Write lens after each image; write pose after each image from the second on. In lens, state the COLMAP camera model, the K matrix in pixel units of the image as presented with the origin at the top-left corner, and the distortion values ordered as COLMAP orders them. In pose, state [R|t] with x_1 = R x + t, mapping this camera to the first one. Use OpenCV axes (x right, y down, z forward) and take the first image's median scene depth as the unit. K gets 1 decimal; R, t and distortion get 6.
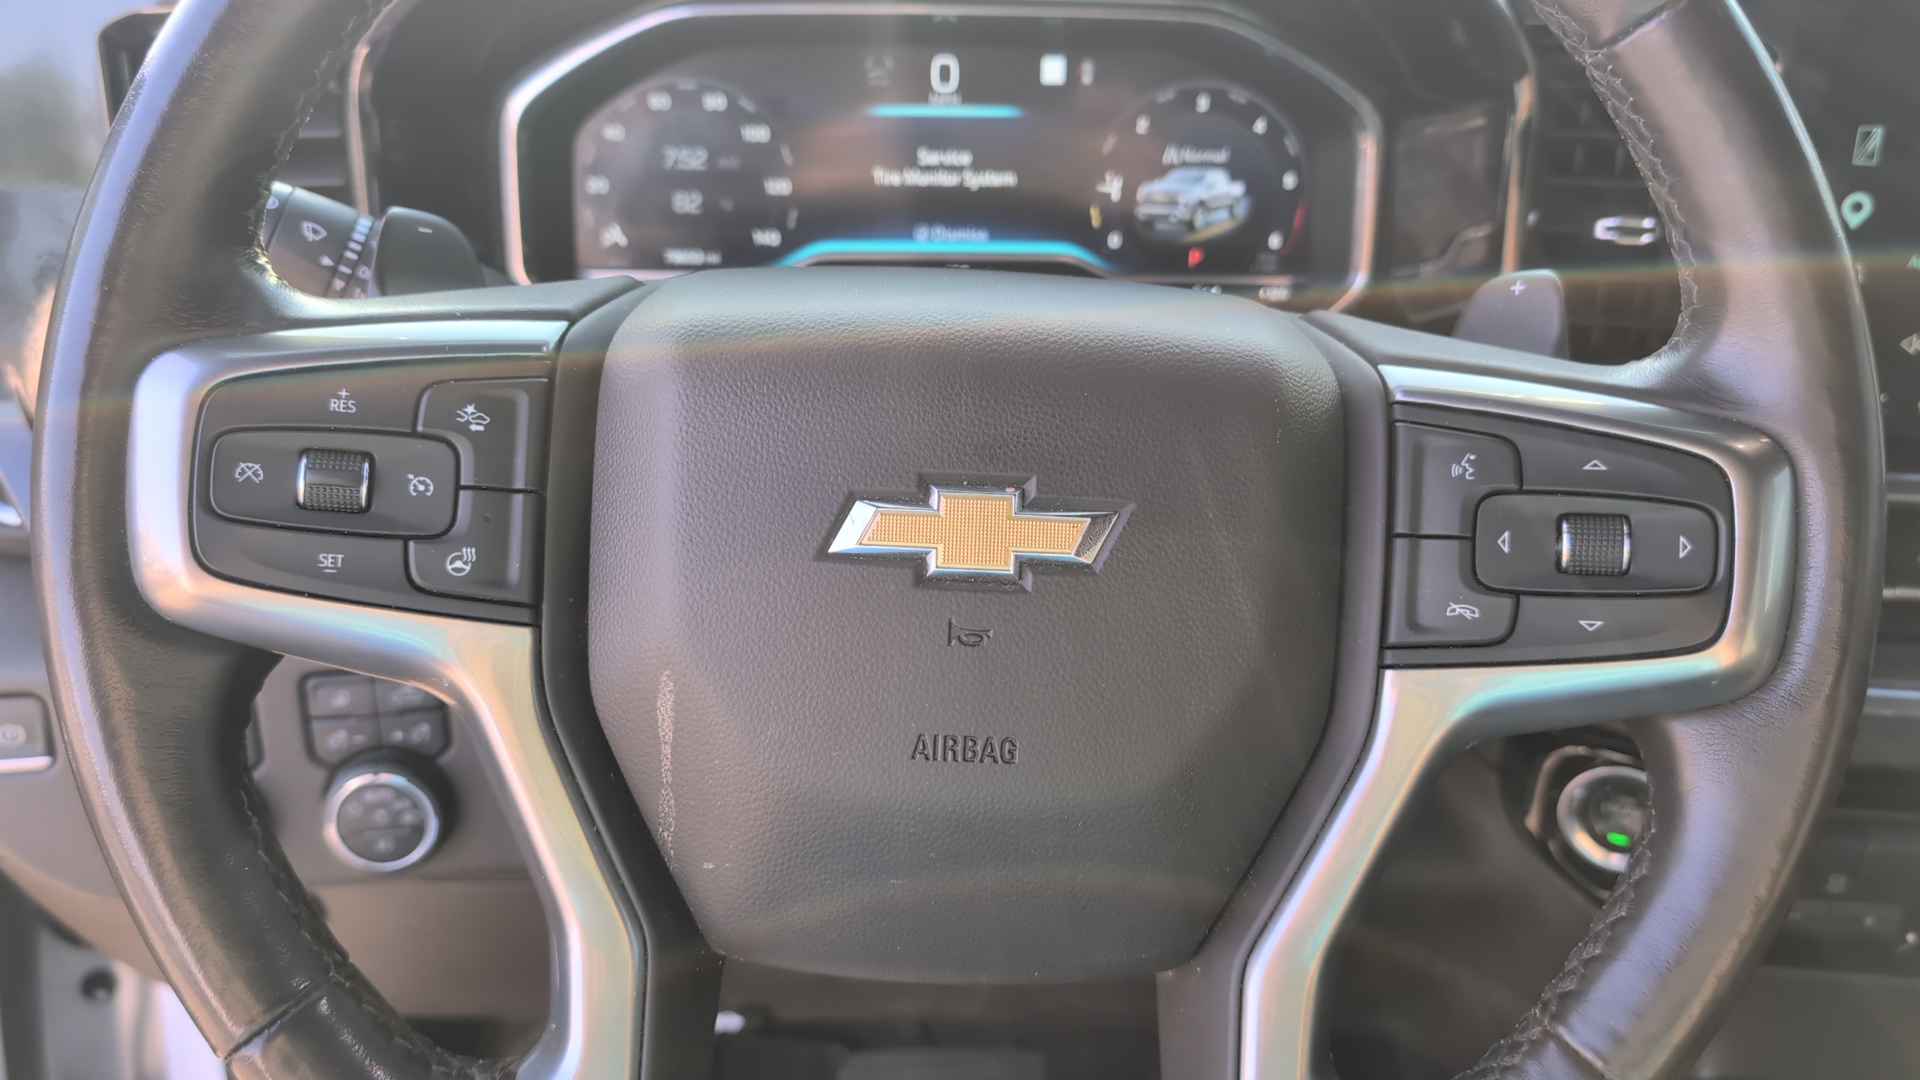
lens RADIAL K [[1685.4, 0, 971.5], [0, 1685.4, 535.6], [0, 0, 1]] dist [-0.040913, -0.030546]
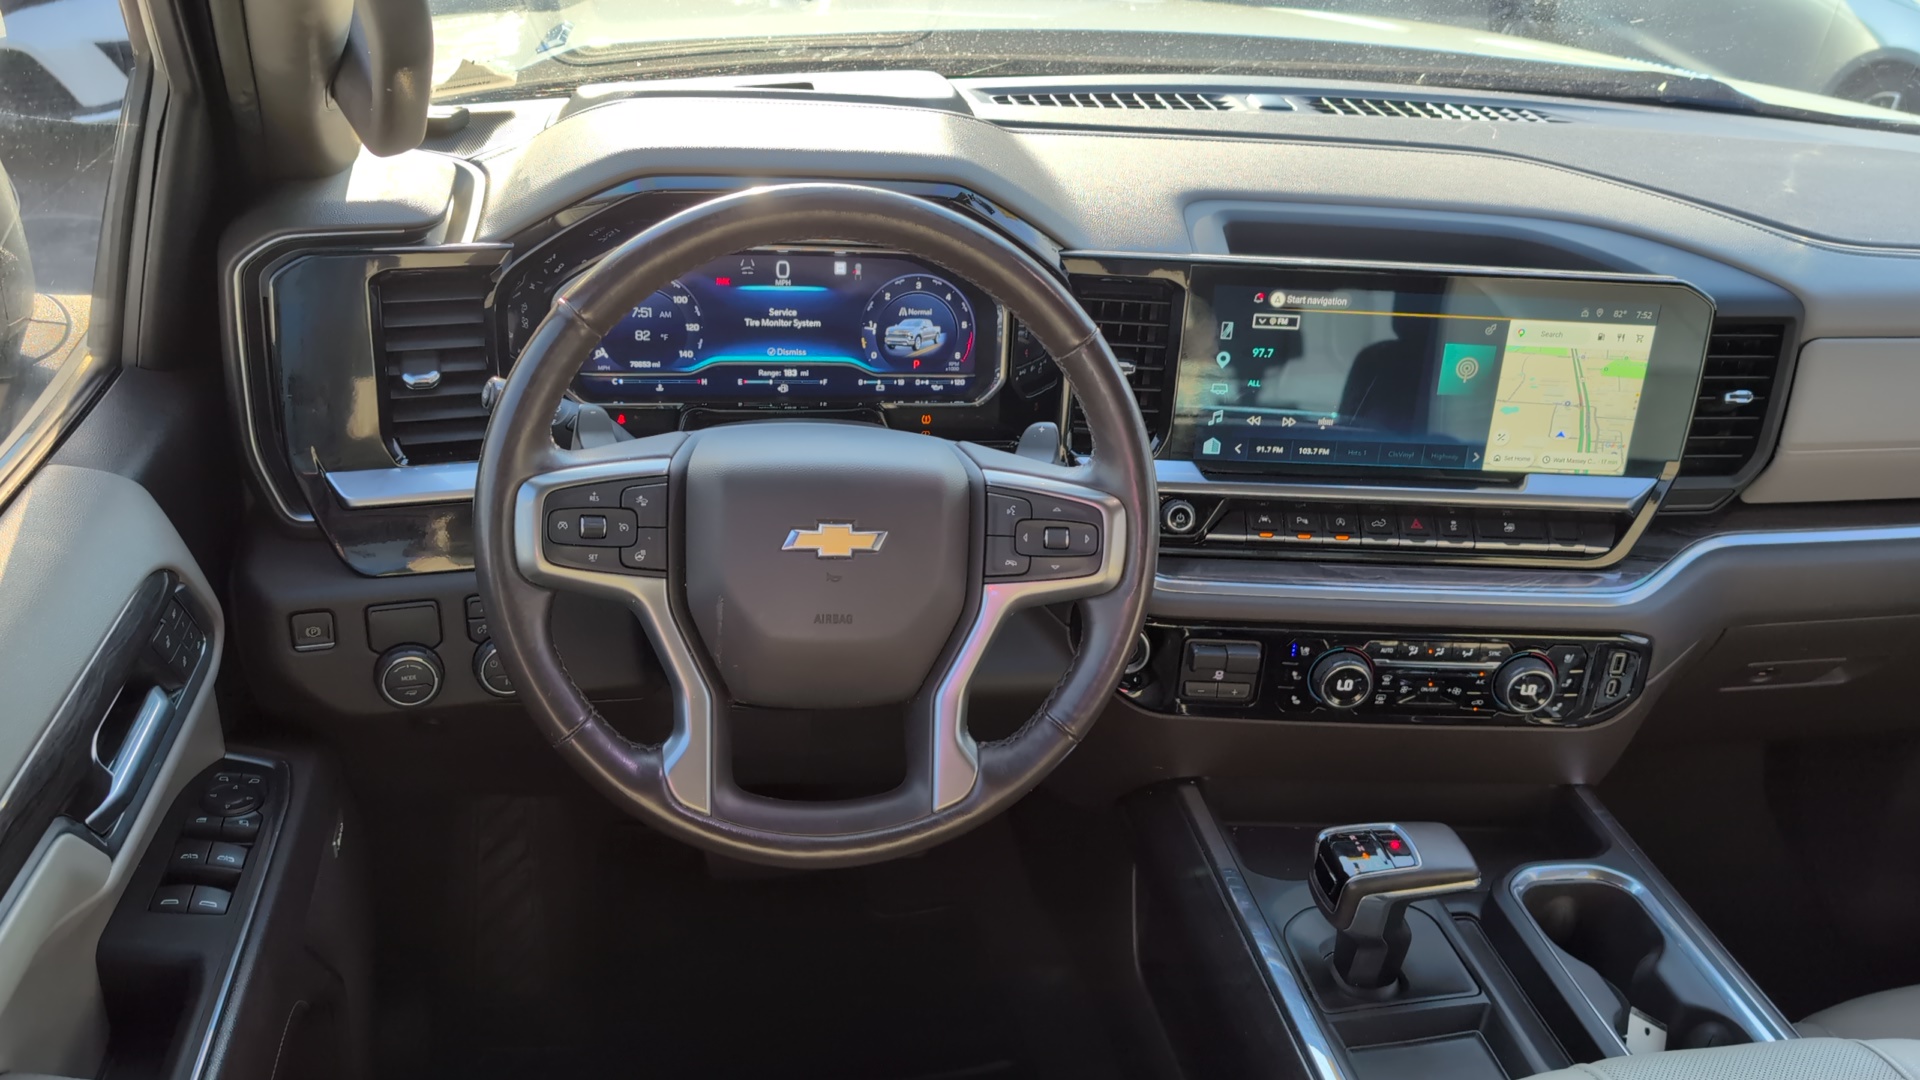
lens RADIAL K [[1685.4, 0, 965.2], [0, 1685.4, 541.8], [0, 0, 1]] dist [-0.040913, -0.030546]
pose [[0.988320, -0.028817, 0.149644, -0.105085], [0.018601, 0.997428, 0.069221, -0.097021], [-0.151253, -0.065629, 0.986314, -0.913681]]
